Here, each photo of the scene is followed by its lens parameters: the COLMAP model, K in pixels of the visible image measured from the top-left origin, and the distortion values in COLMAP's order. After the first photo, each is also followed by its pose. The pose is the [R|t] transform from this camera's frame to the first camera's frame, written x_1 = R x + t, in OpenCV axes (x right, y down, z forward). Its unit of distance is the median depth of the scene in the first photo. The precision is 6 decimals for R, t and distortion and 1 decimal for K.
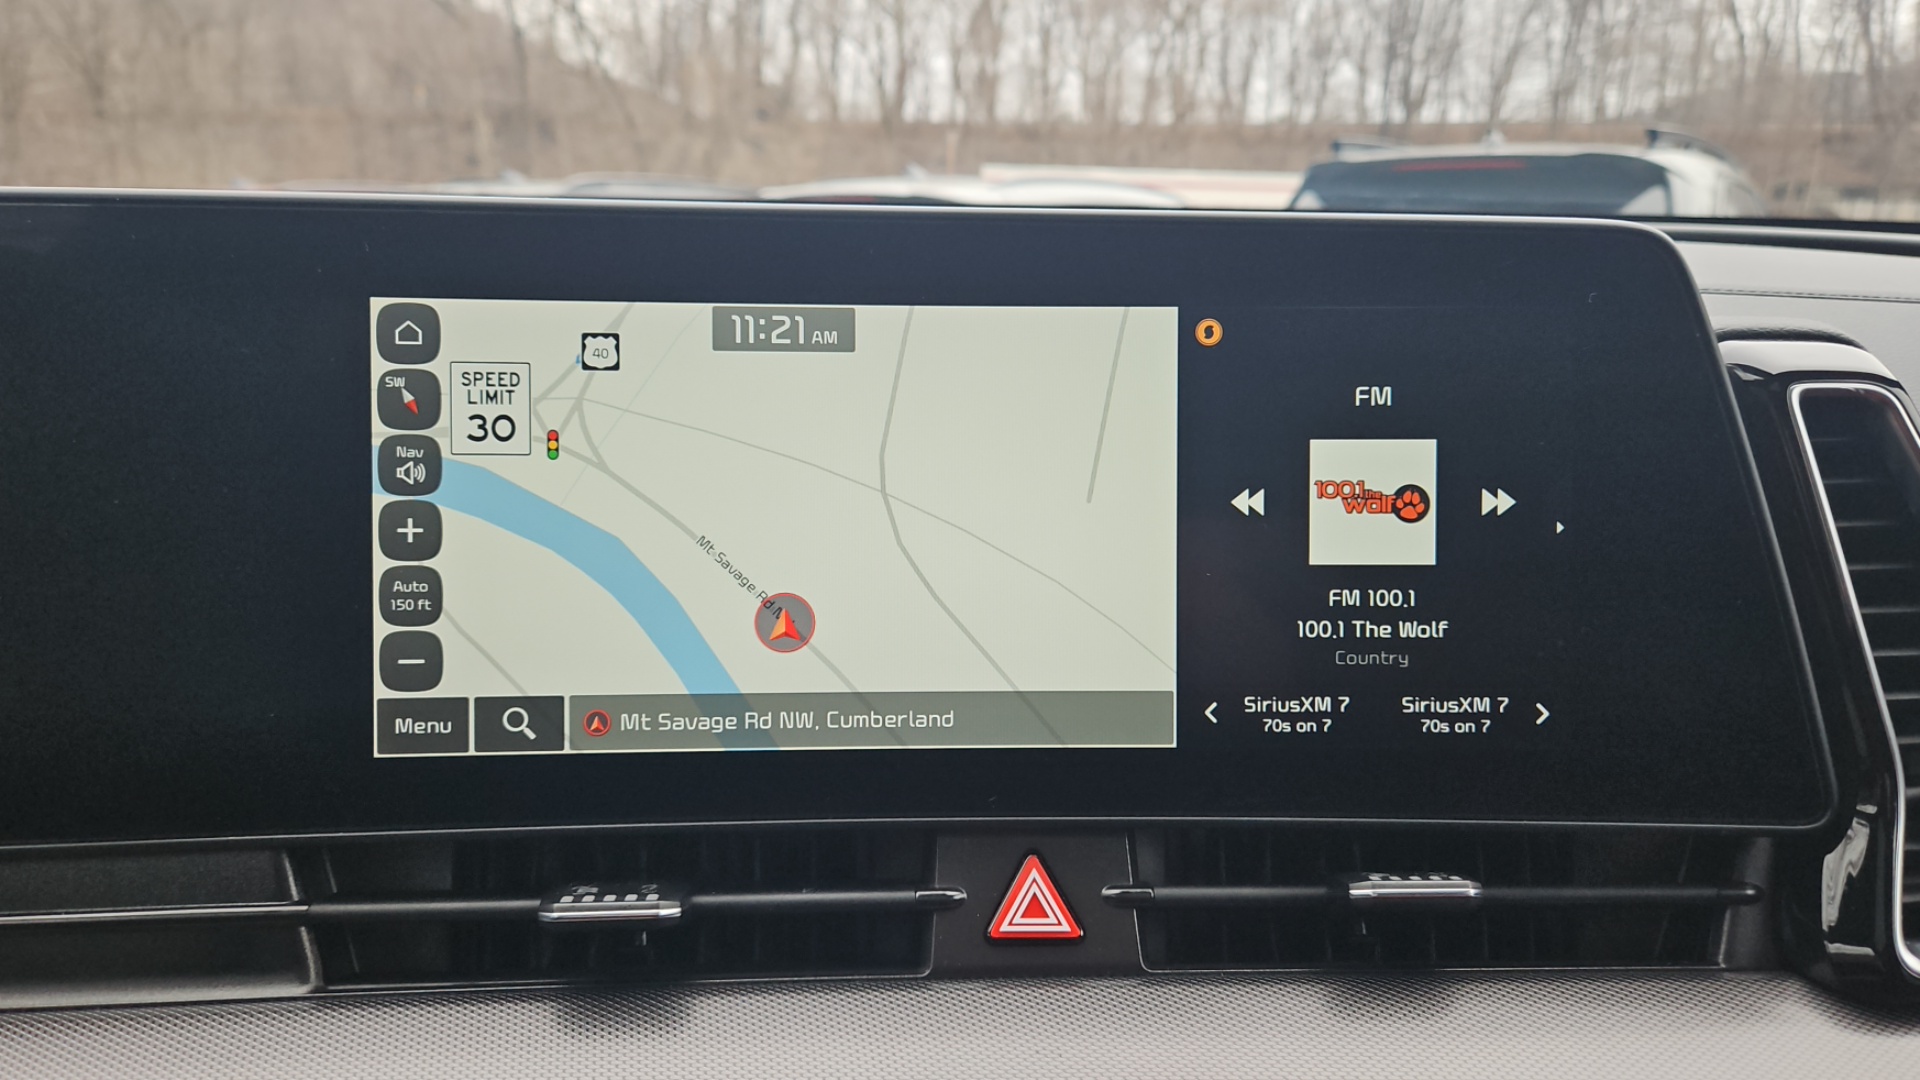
lens RADIAL K [[1441.2, 0, 959.9], [0, 1441.2, 542.6], [0, 0, 1]] dist [0.053217, -0.054254]
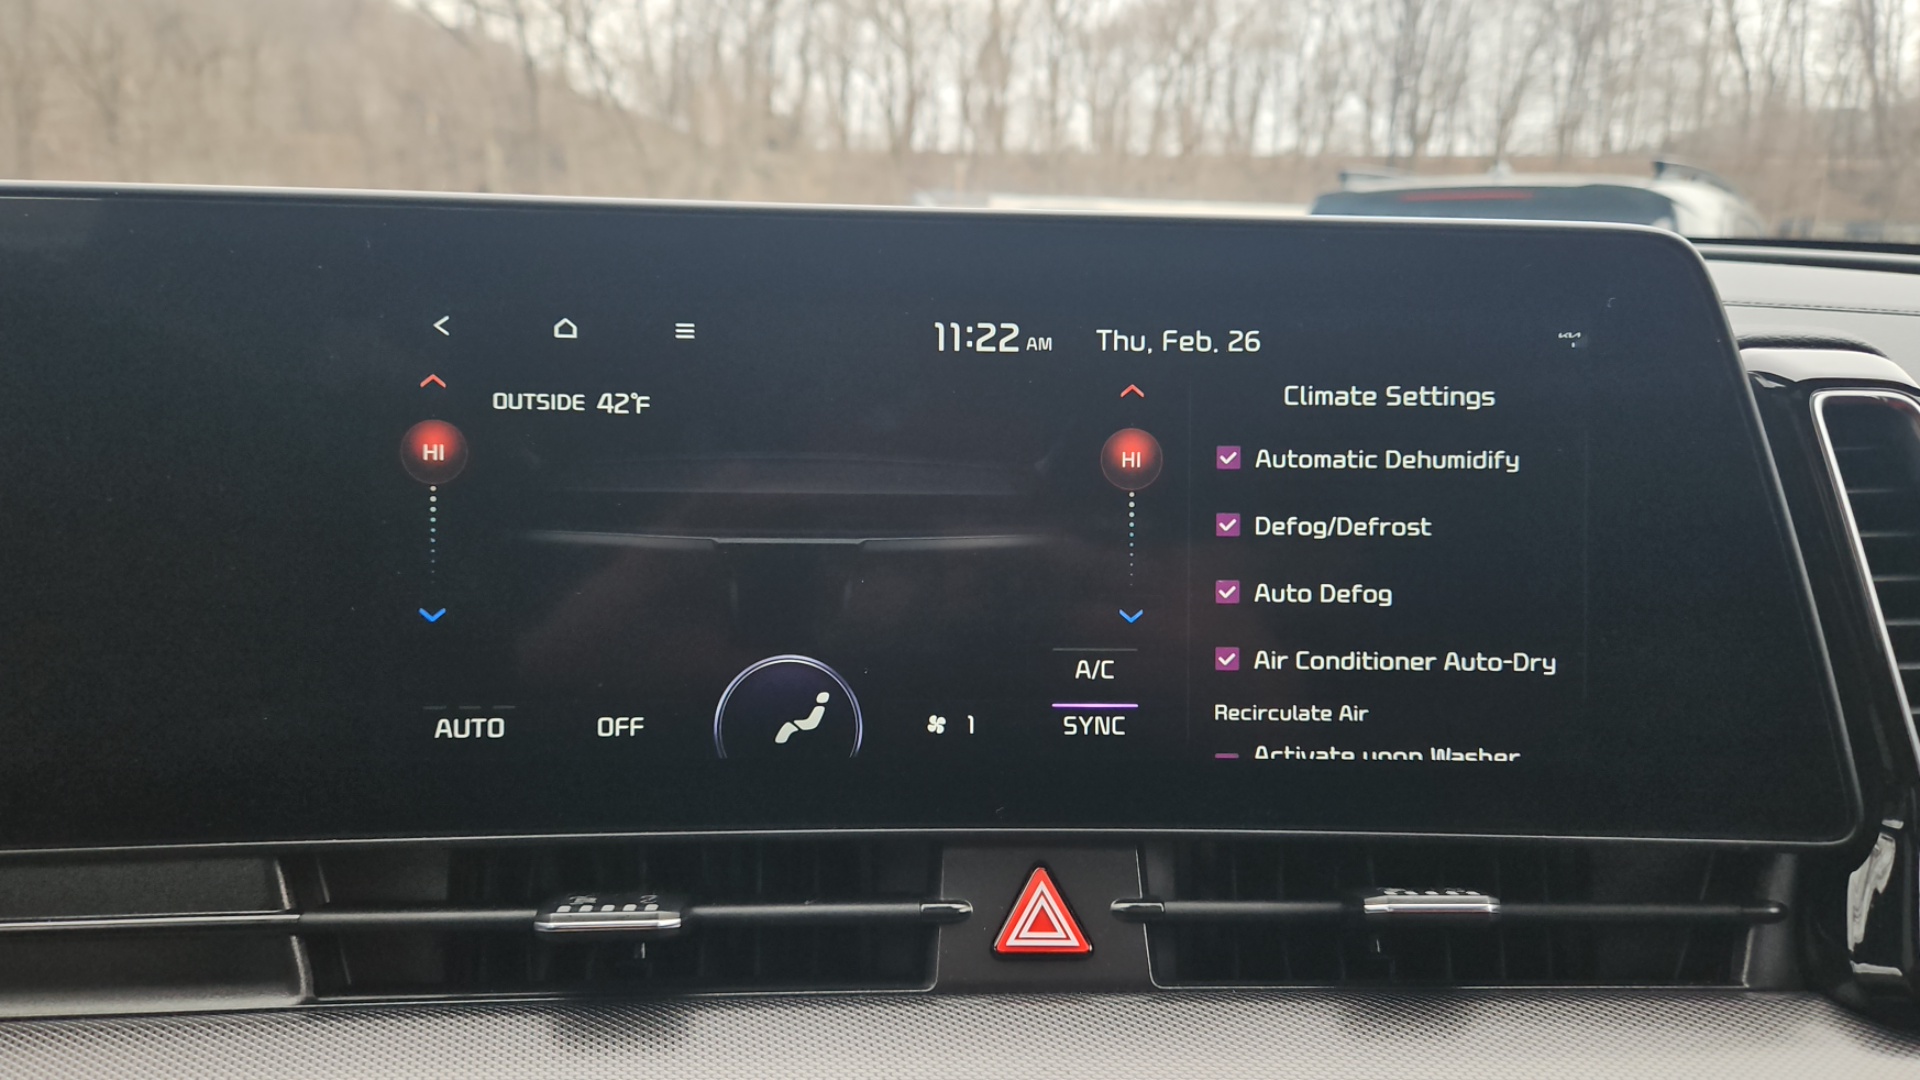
lens RADIAL K [[1441.2, 0, 964.2], [0, 1441.2, 546.9], [0, 0, 1]] dist [0.053217, -0.054254]
pose [[0.999984, 0.005561, -0.001359, -0.001100], [-0.005583, 0.999843, -0.016809, 0.015653], [0.001265, 0.016817, 0.999858, 0.017295]]
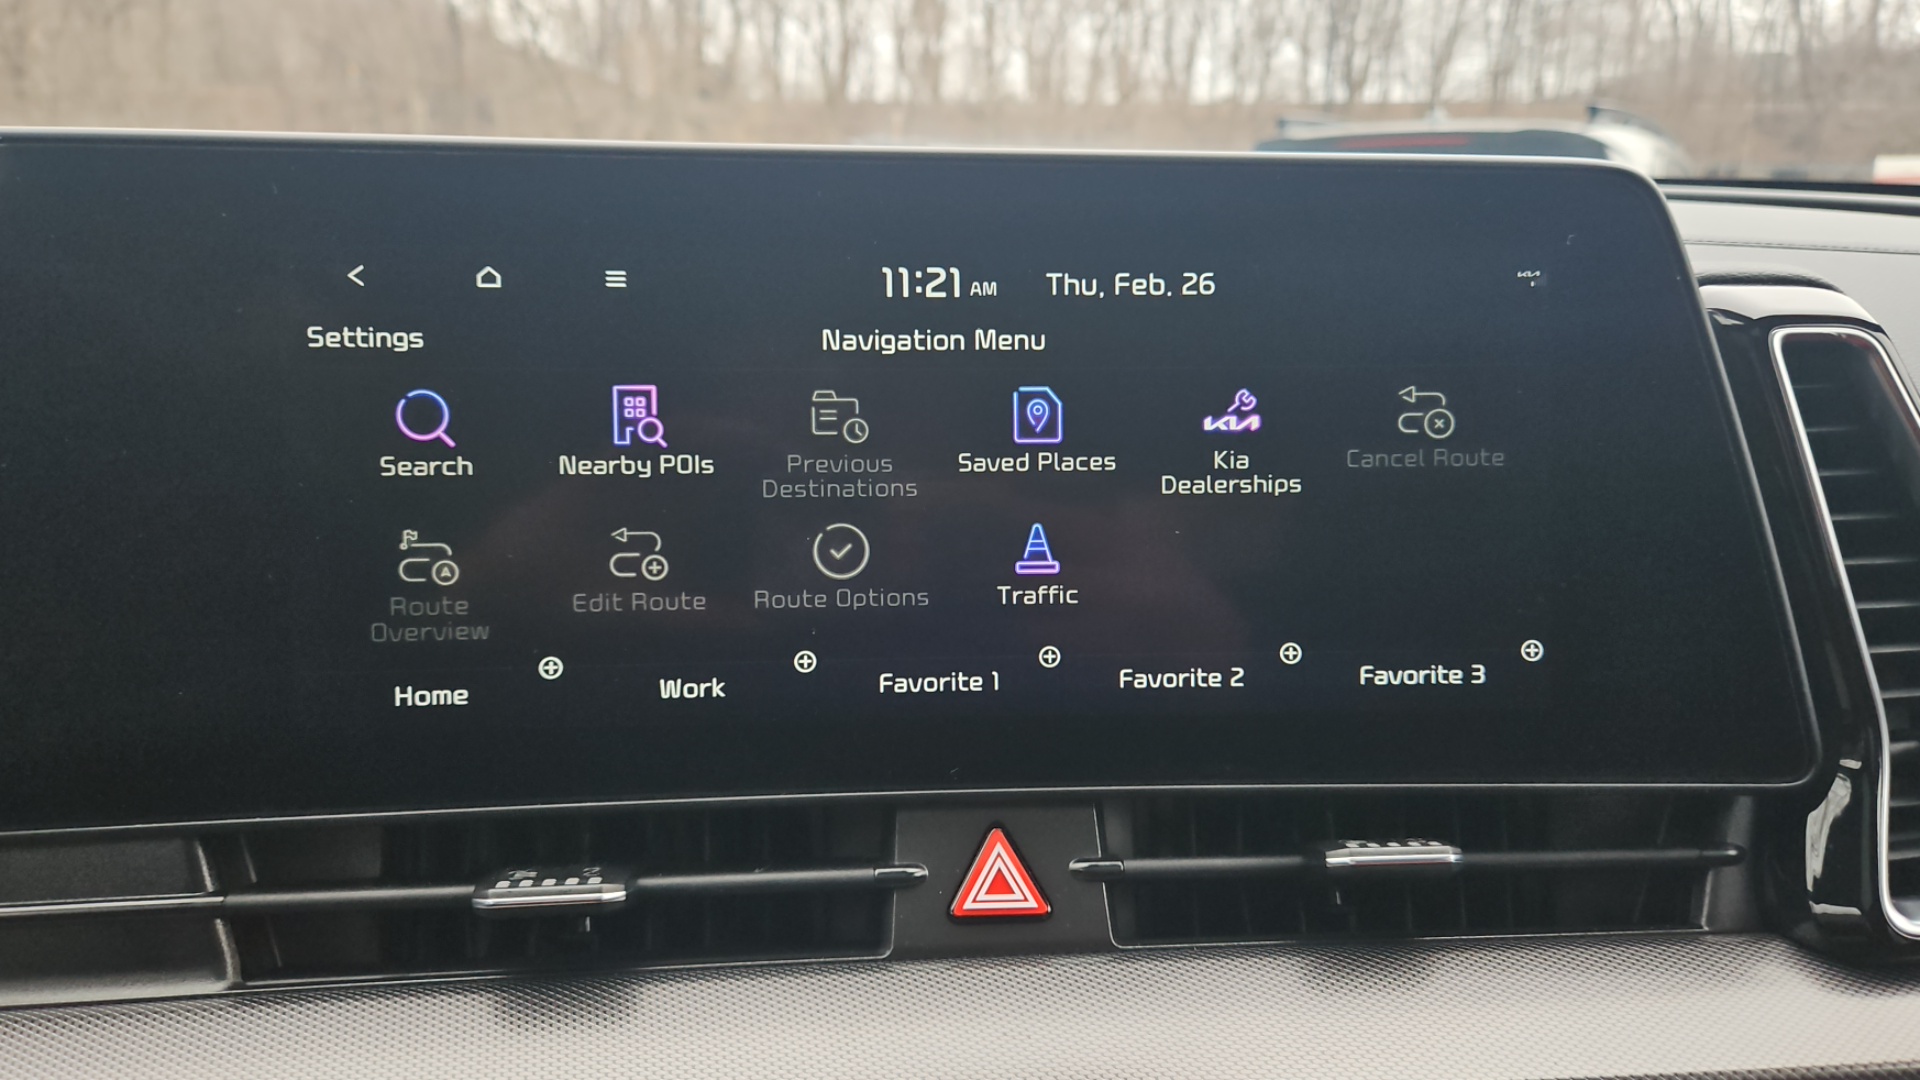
lens RADIAL K [[1441.2, 0, 960.4], [0, 1441.2, 545.8], [0, 0, 1]] dist [0.053217, -0.054254]
pose [[0.999324, -0.011794, 0.034810, -0.004613], [0.011294, 0.999831, 0.014539, 0.015098], [-0.034975, -0.014136, 0.999288, 0.049363]]
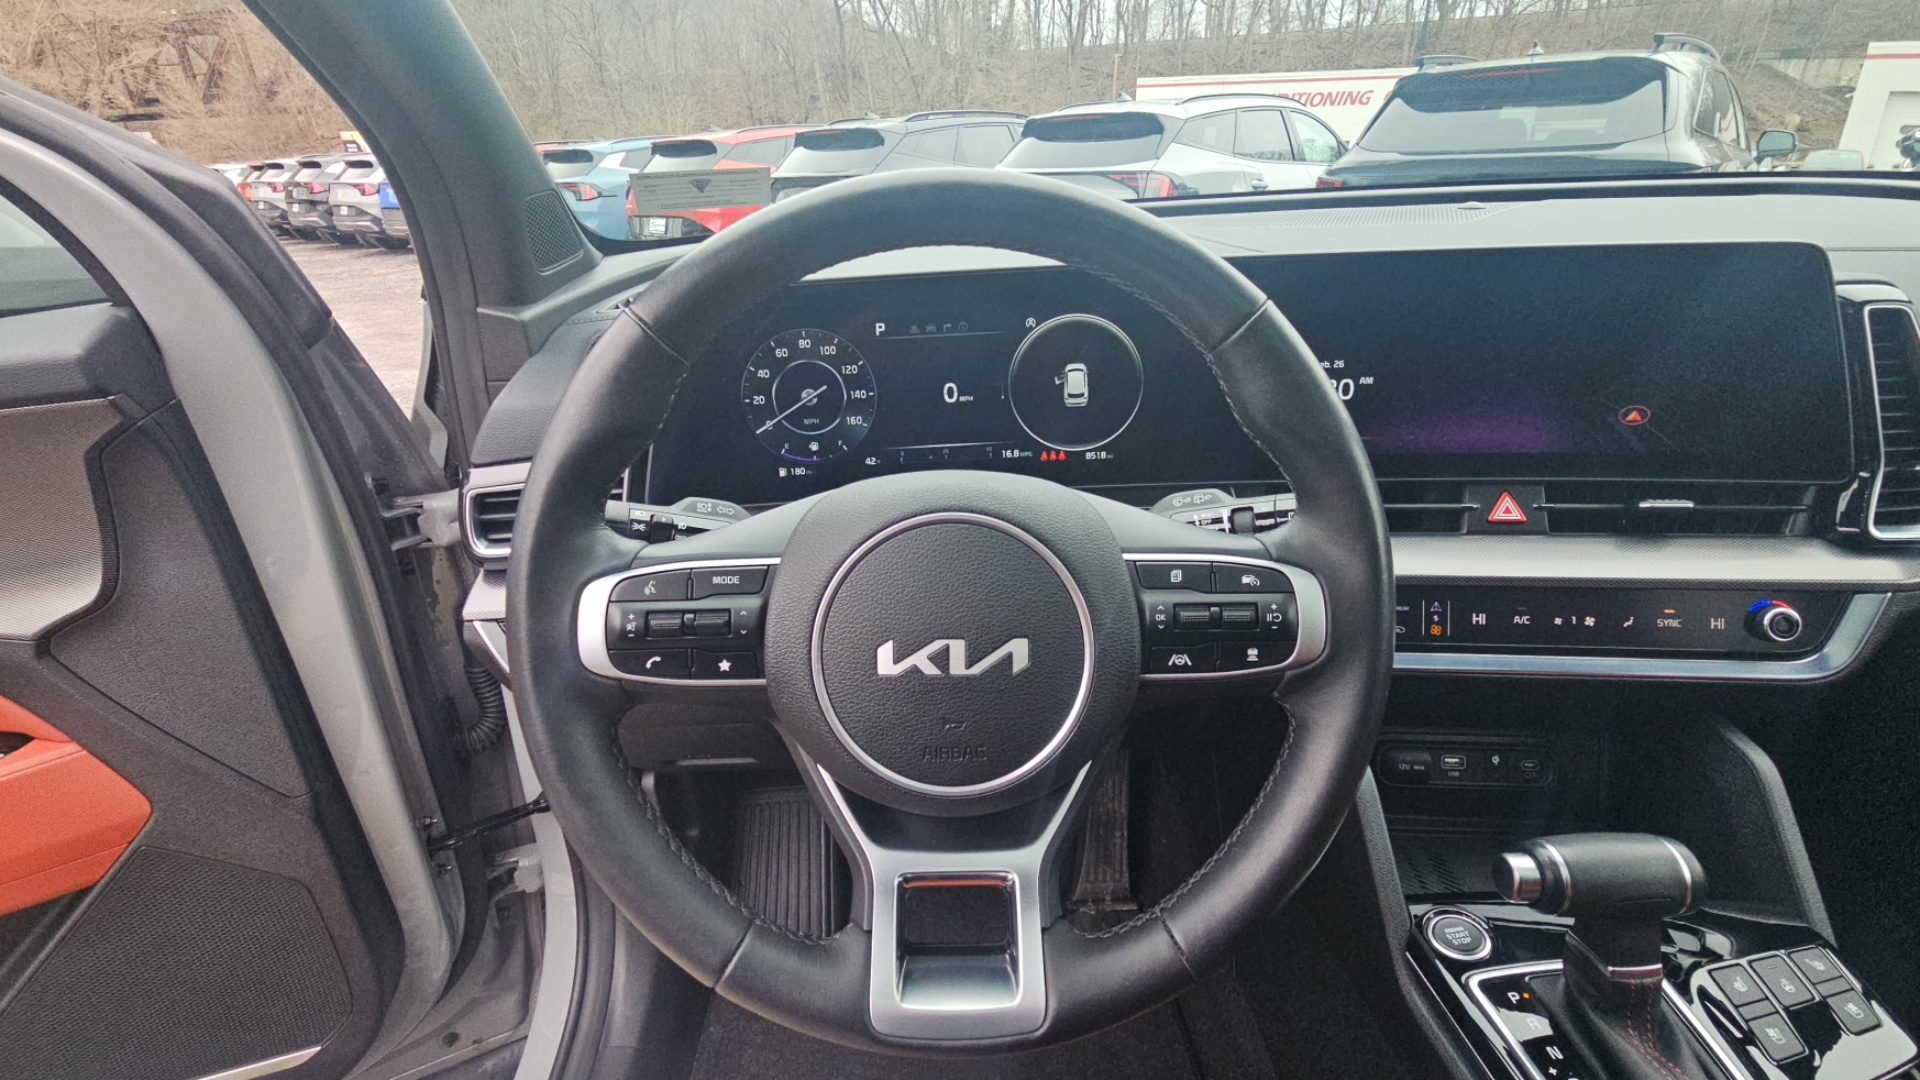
lens RADIAL K [[860.6, 0, 959.1], [0, 860.6, 536.4], [0, 0, 1]] dist [0.011692, -0.007591]
pose [[0.984990, 0.017972, -0.171672, -0.681329], [0.021663, 0.973831, 0.226240, -0.091662], [0.171245, -0.226563, 0.958824, -0.751750]]
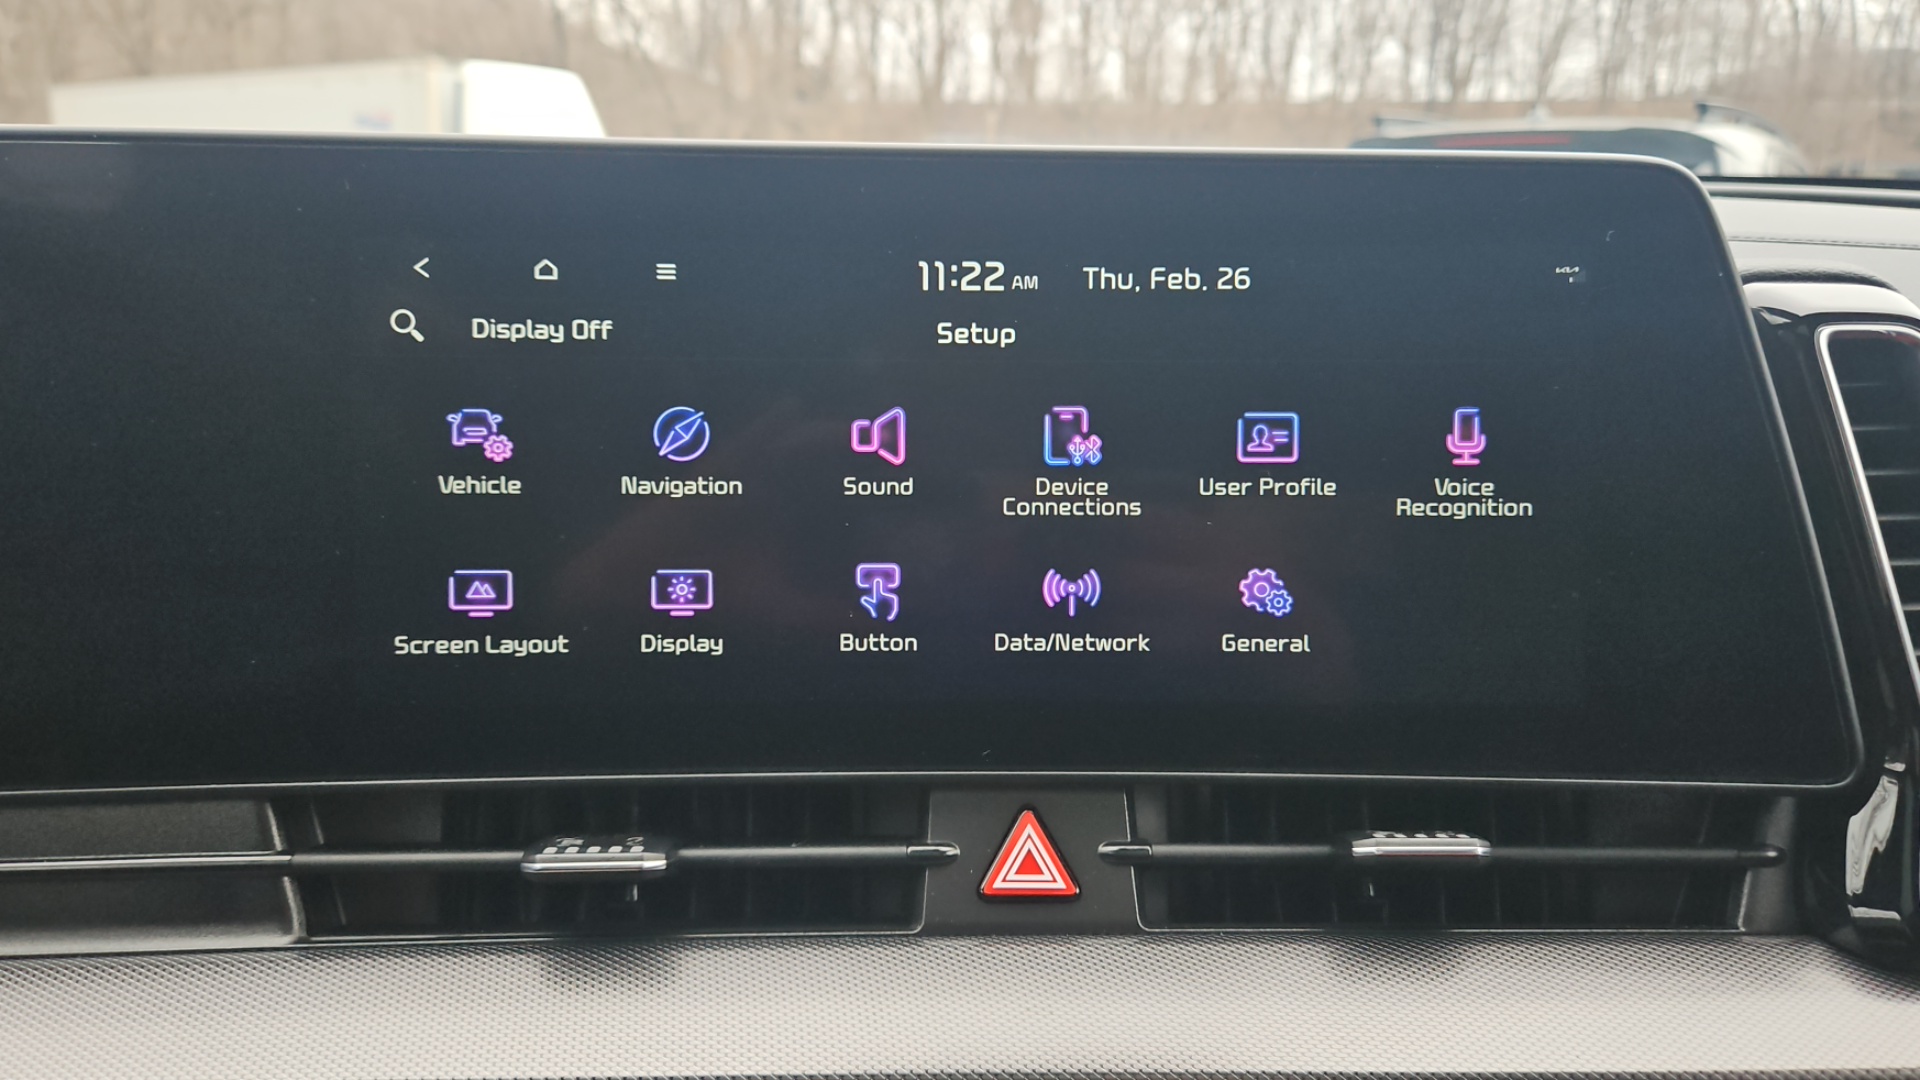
lens RADIAL K [[1441.2, 0, 966.3], [0, 1441.2, 545.0], [0, 0, 1]] dist [0.053217, -0.054254]
pose [[0.999746, 0.002613, -0.022380, 0.030091], [-0.002309, 0.999905, 0.013576, 0.023387], [0.022413, -0.013521, 0.999657, 0.025571]]
